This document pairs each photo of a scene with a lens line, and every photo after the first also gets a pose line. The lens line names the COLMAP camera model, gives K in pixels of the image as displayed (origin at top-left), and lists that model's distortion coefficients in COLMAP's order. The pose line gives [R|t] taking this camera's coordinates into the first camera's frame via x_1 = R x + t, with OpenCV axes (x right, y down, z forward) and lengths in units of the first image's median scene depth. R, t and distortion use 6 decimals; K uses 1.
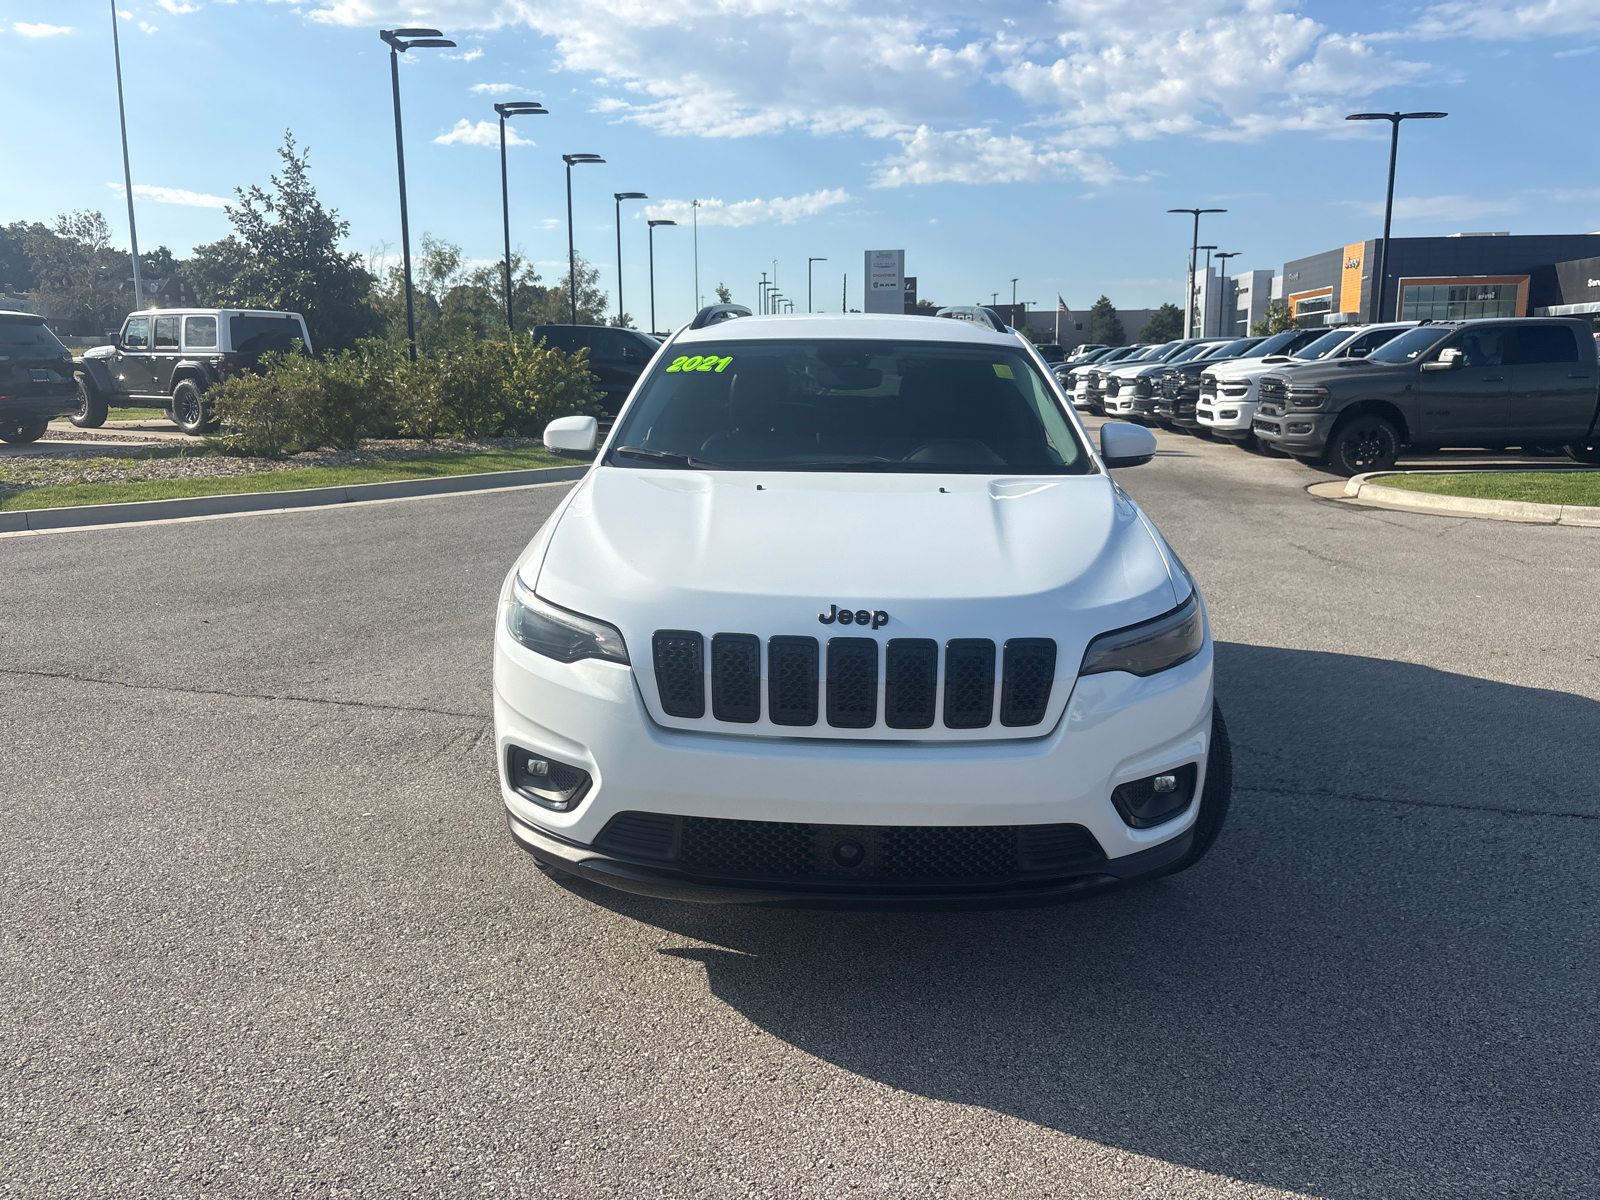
lens RADIAL K [[1214.6, 0, 773.2], [0, 1214.6, 592.0], [0, 0, 1]] dist [0.028329, -0.022733]
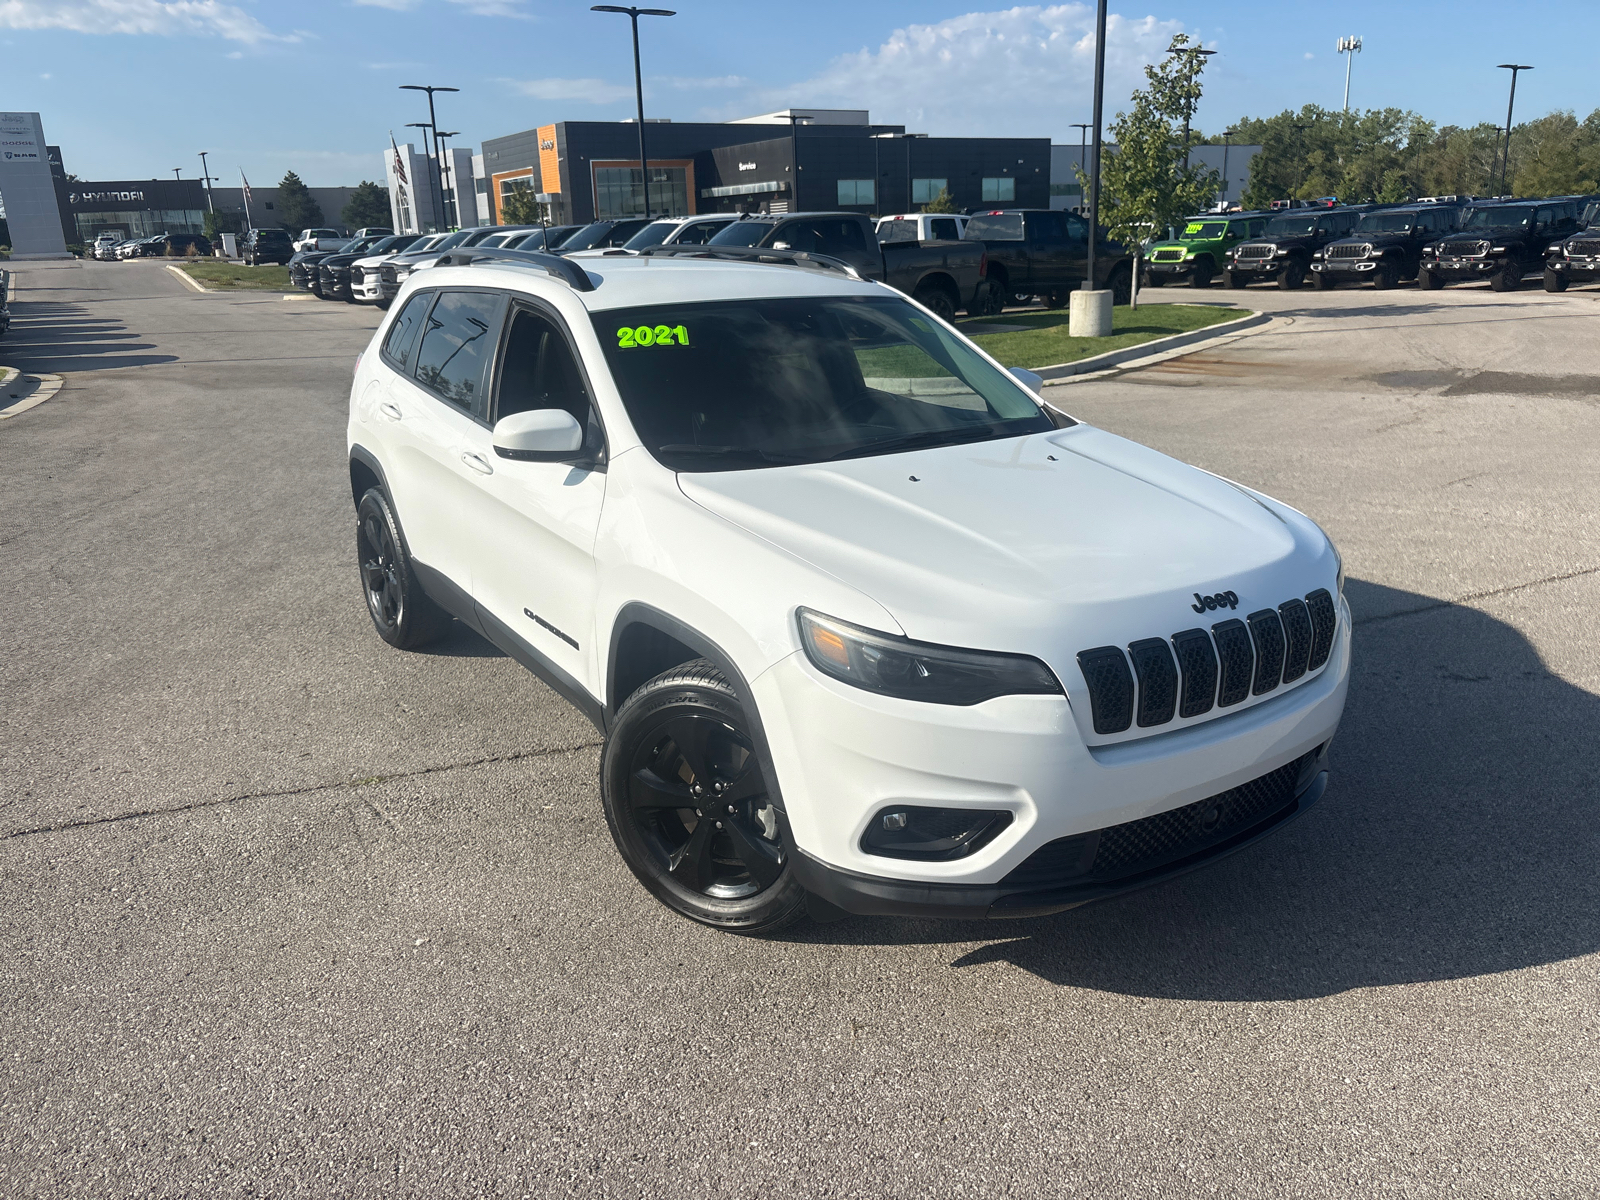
lens RADIAL K [[1214.6, 0, 760.5], [0, 1214.6, 605.9], [0, 0, 1]] dist [0.028329, -0.022733]
pose [[0.807746, -0.192581, 0.557188, -0.044254], [0.132686, 0.980277, 0.146462, -0.009600], [-0.574405, -0.044373, 0.817368, 0.018675]]
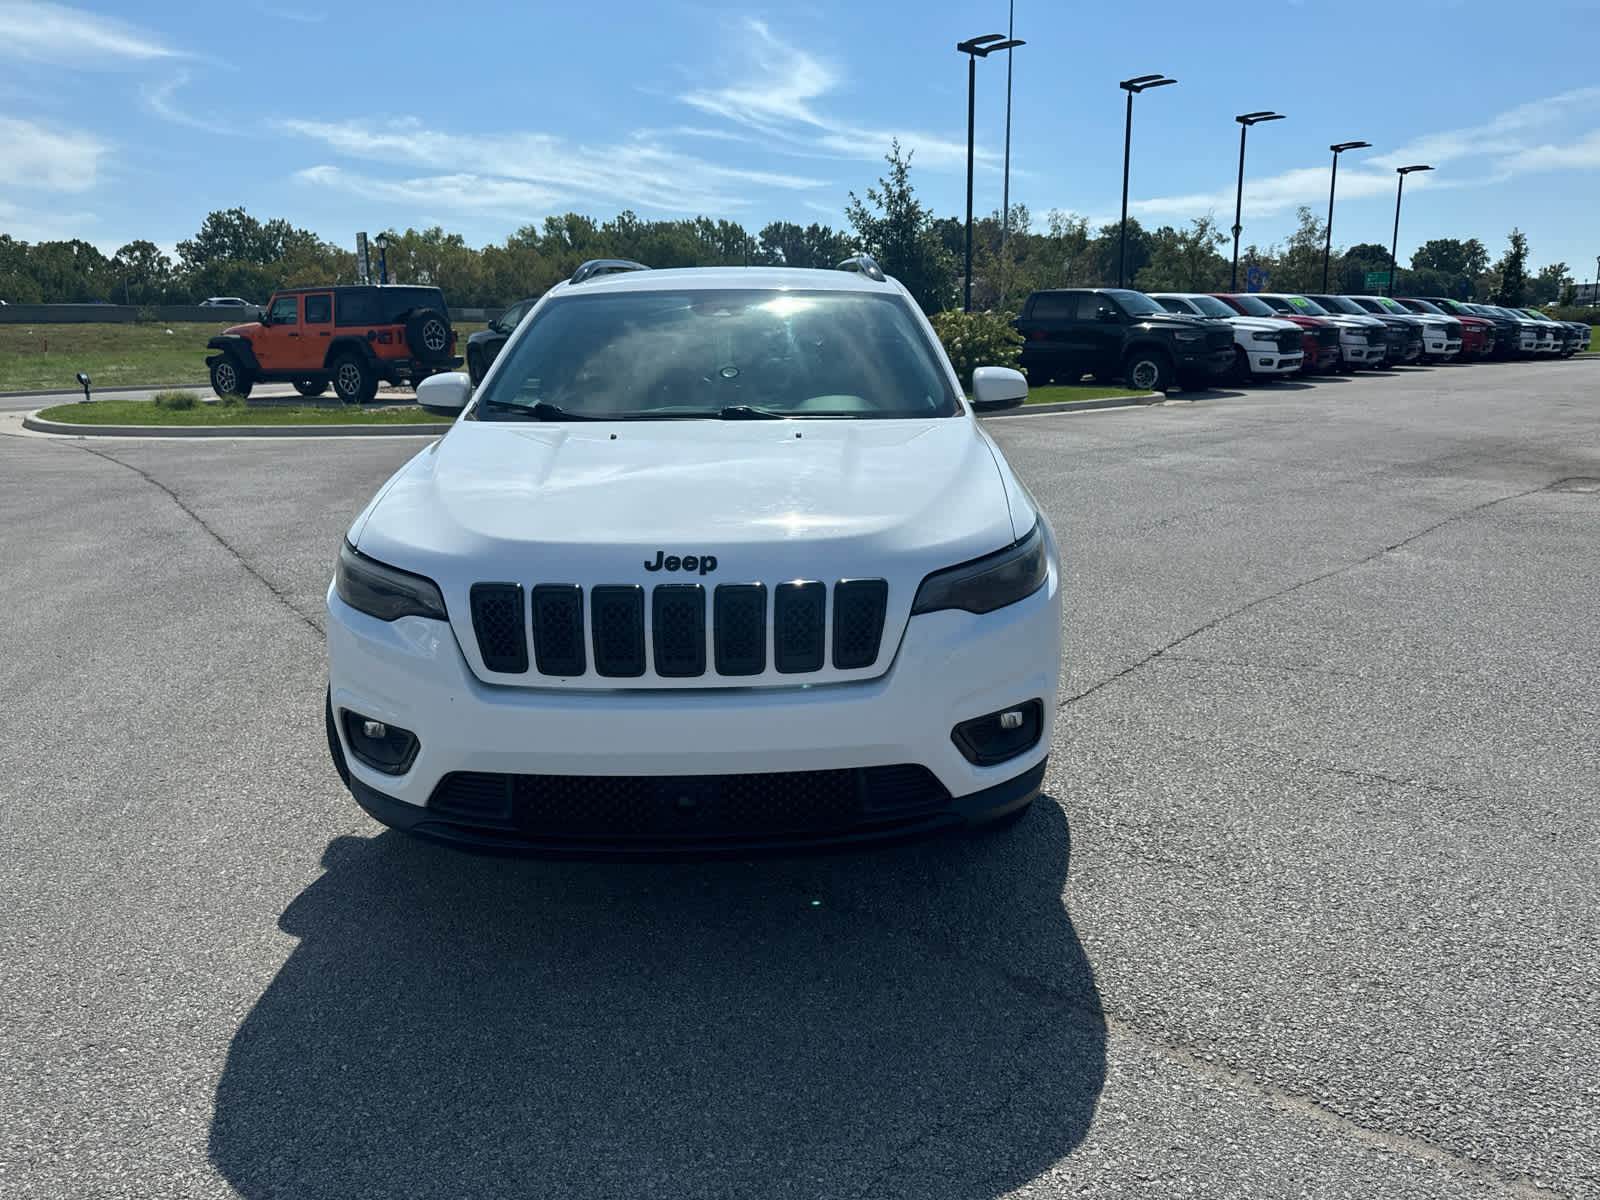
lens RADIAL K [[1134.8, 0, 803.8], [0, 1134.8, 611.5], [0, 0, 1]] dist [0.033043, -0.031909]
pose [[0.758461, 0.138778, -0.636771, 0.160916], [-0.102006, 0.990302, 0.094328, -0.001608], [0.643686, -0.006590, 0.765261, 0.024832]]
